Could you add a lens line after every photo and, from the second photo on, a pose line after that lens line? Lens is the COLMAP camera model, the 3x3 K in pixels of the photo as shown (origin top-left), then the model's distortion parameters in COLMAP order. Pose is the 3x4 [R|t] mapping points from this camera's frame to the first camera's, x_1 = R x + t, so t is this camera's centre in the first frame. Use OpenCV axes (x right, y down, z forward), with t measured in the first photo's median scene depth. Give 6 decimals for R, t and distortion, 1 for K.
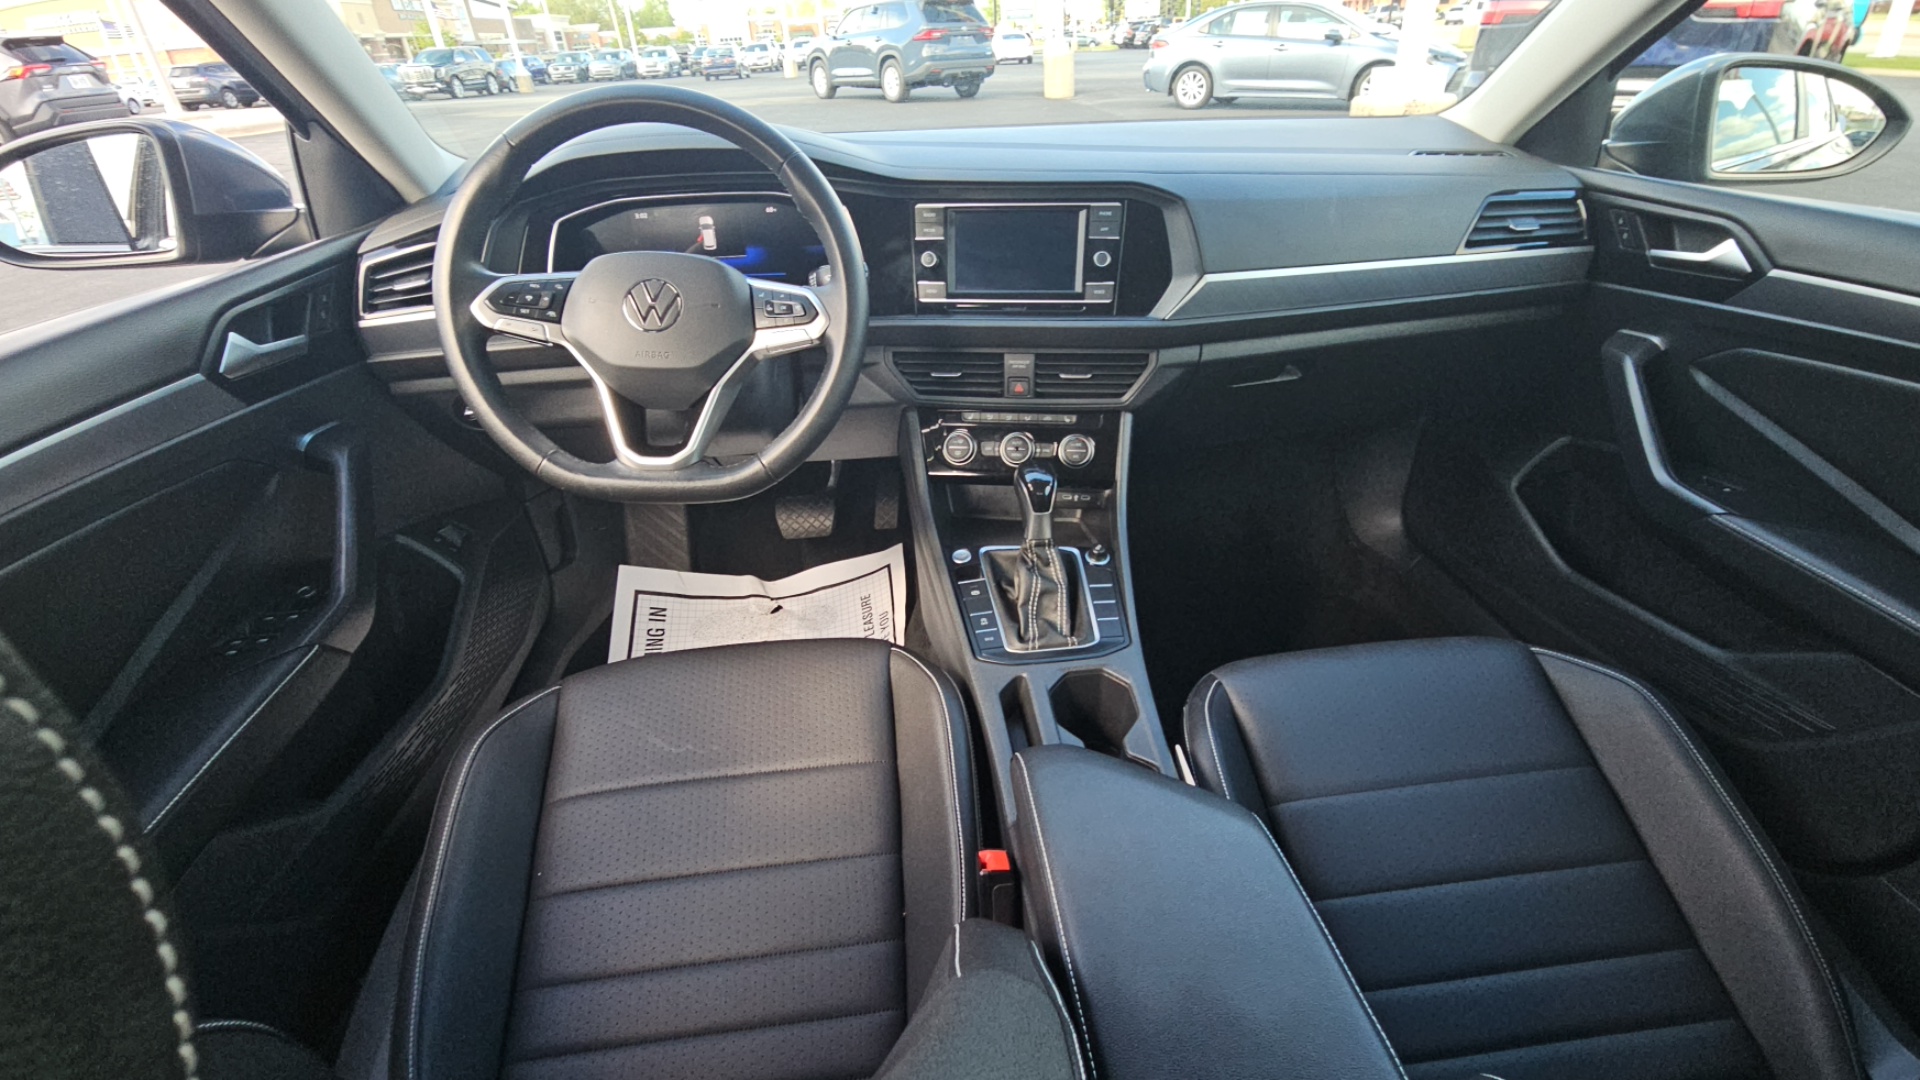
lens RADIAL K [[867.7, 0, 975.0], [0, 867.7, 544.8], [0, 0, 1]] dist [0.002486, -0.004249]
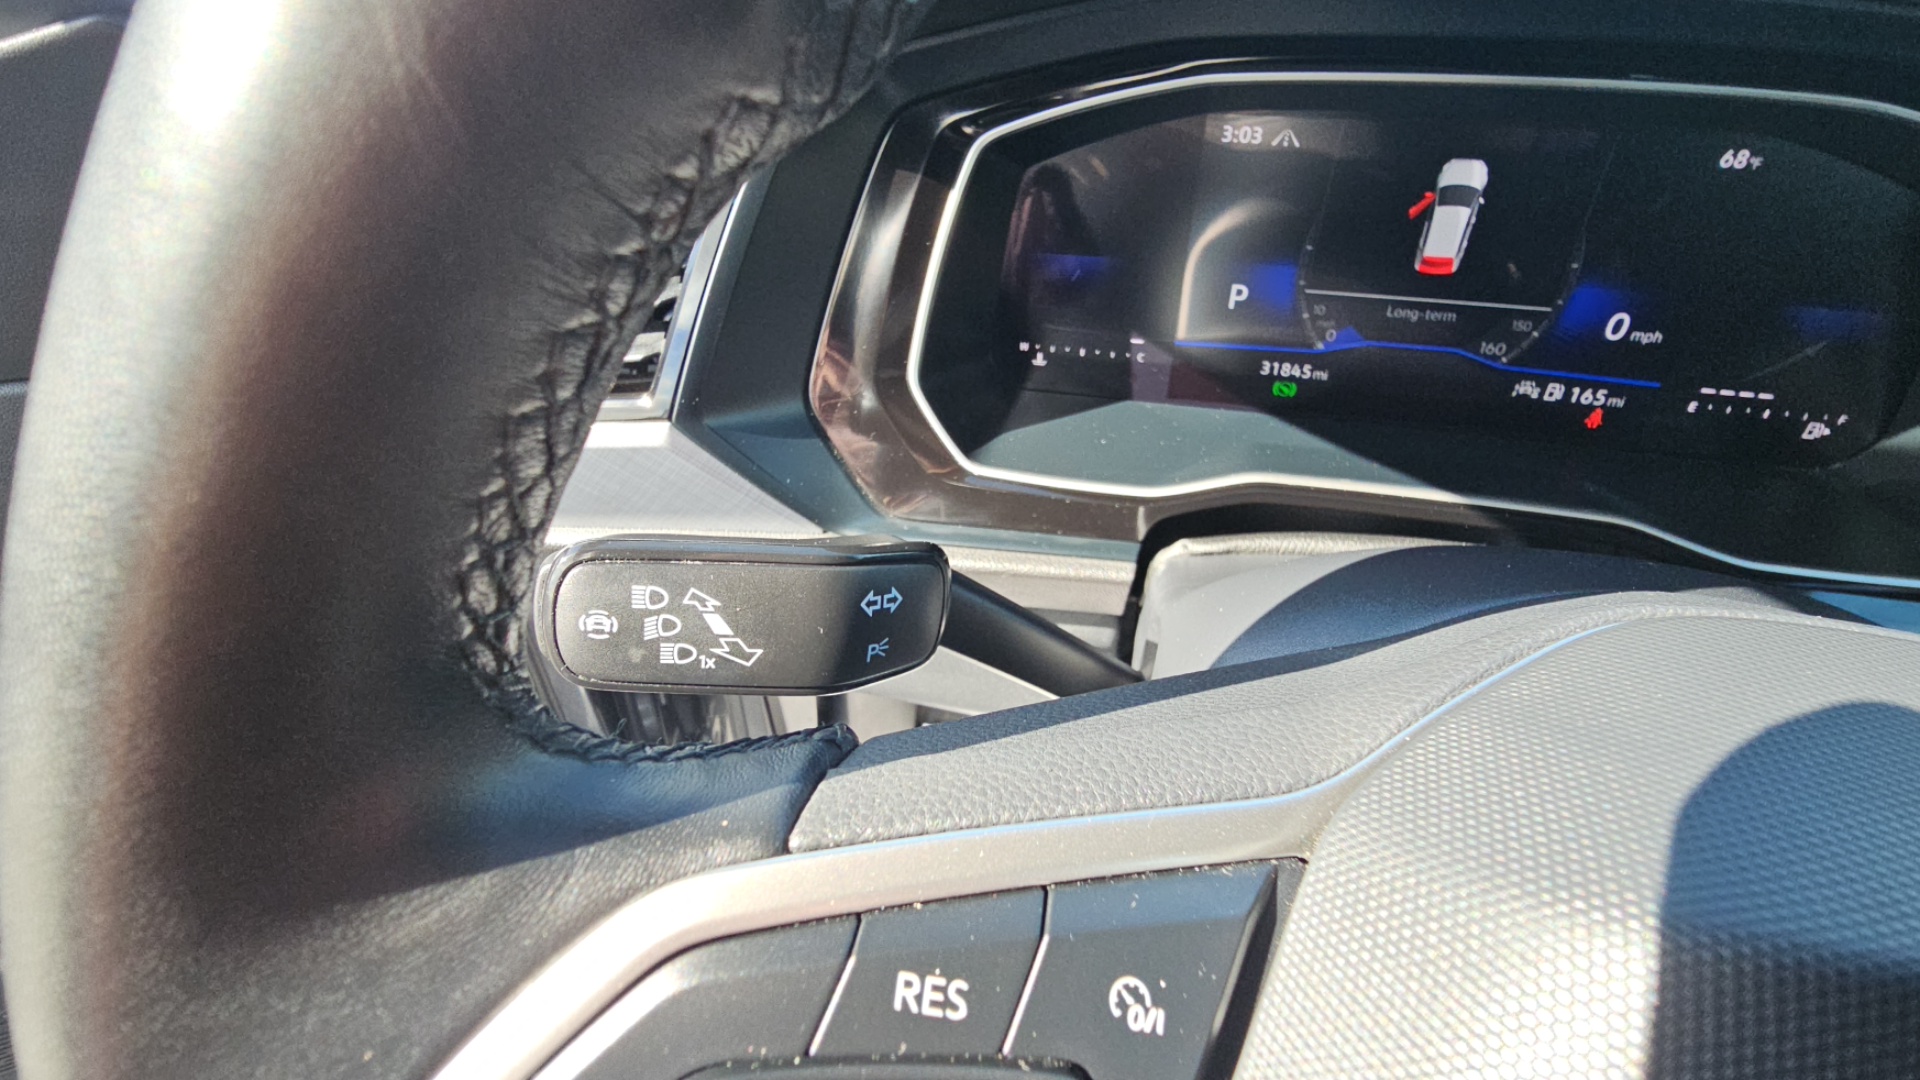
lens RADIAL K [[867.7, 0, 975.0], [0, 867.7, 544.8], [0, 0, 1]] dist [0.002486, -0.004249]
pose [[0.942557, 0.220528, -0.250907, -0.380359], [-0.184469, 0.969823, 0.159421, -0.285872], [0.278492, -0.103978, 0.954794, 0.707228]]
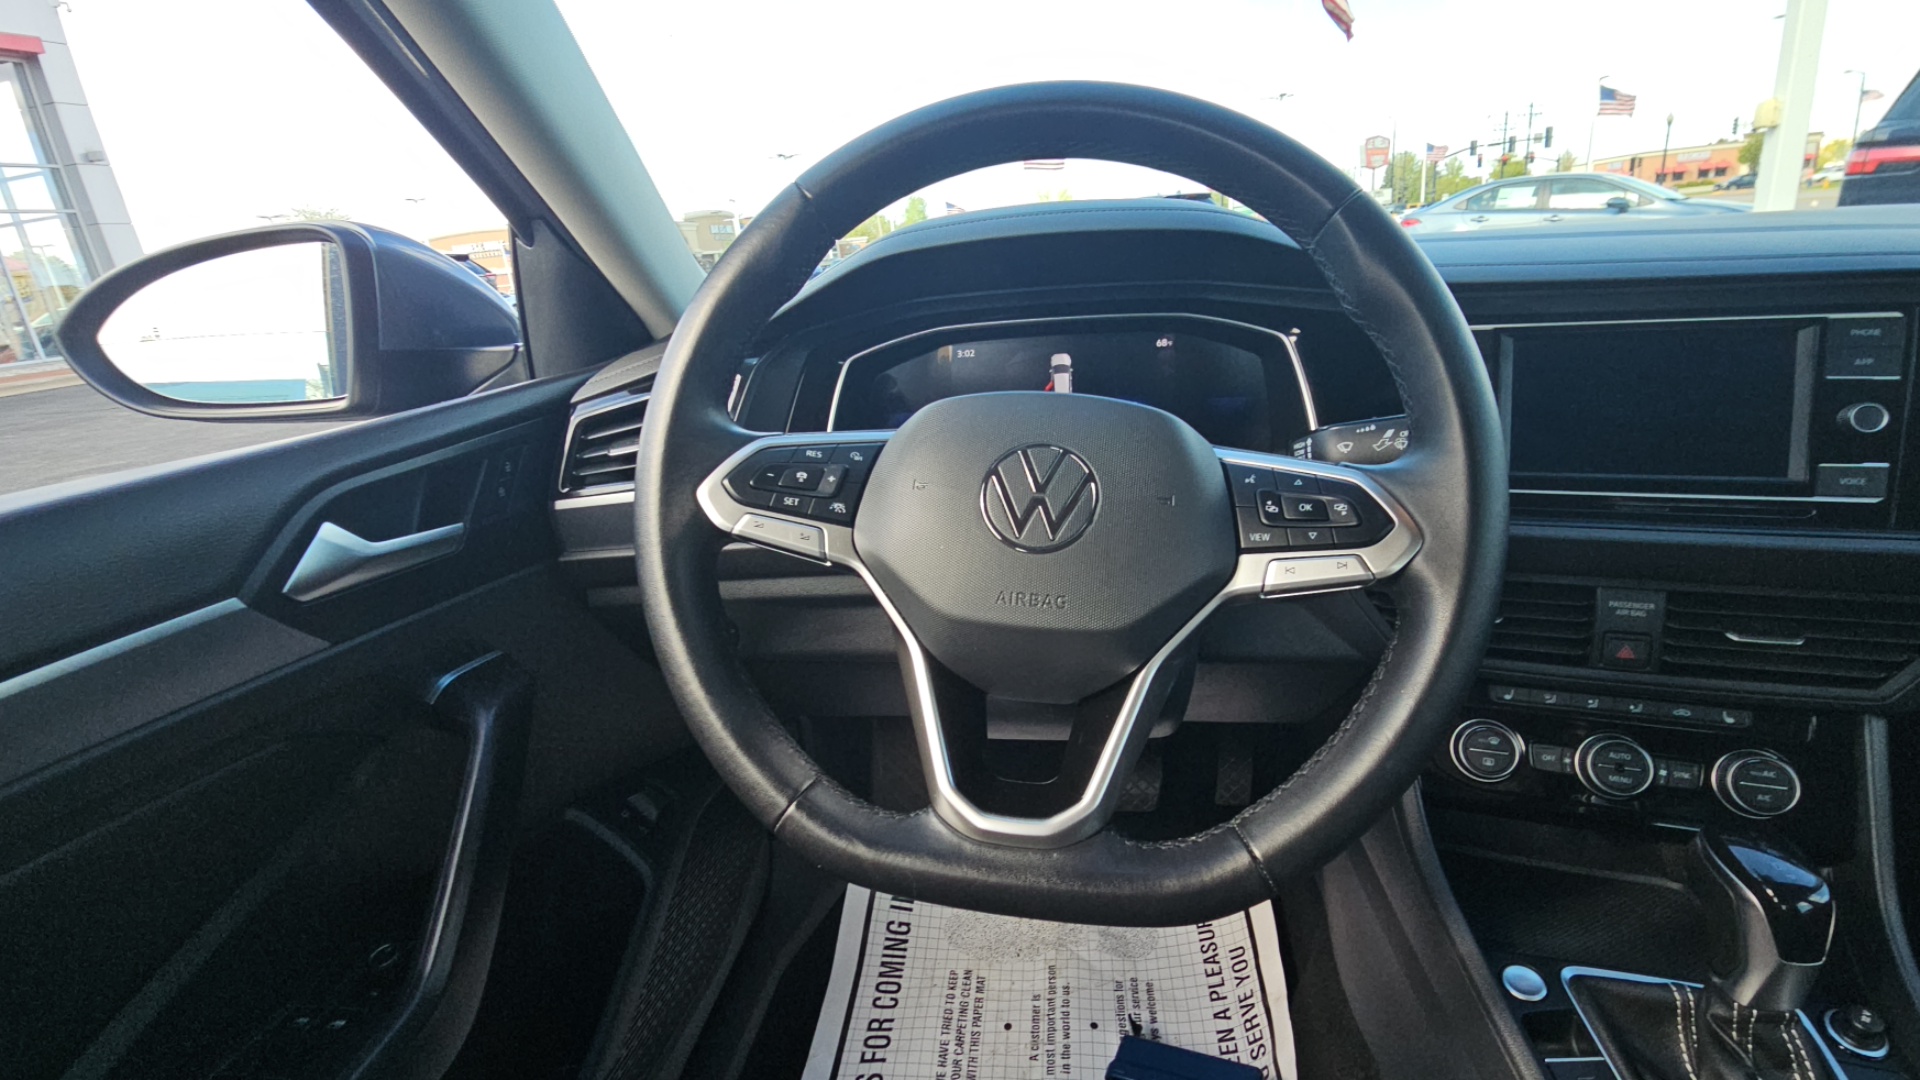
lens RADIAL K [[863.0, 0, 969.4], [0, 863.0, 541.8], [0, 0, 1]] dist [0.005617, -0.004129]
pose [[0.968823, 0.039735, -0.244547, -0.224376], [-0.085442, 0.980086, -0.179249, -0.126036], [0.232555, 0.194555, 0.952925, 0.418944]]
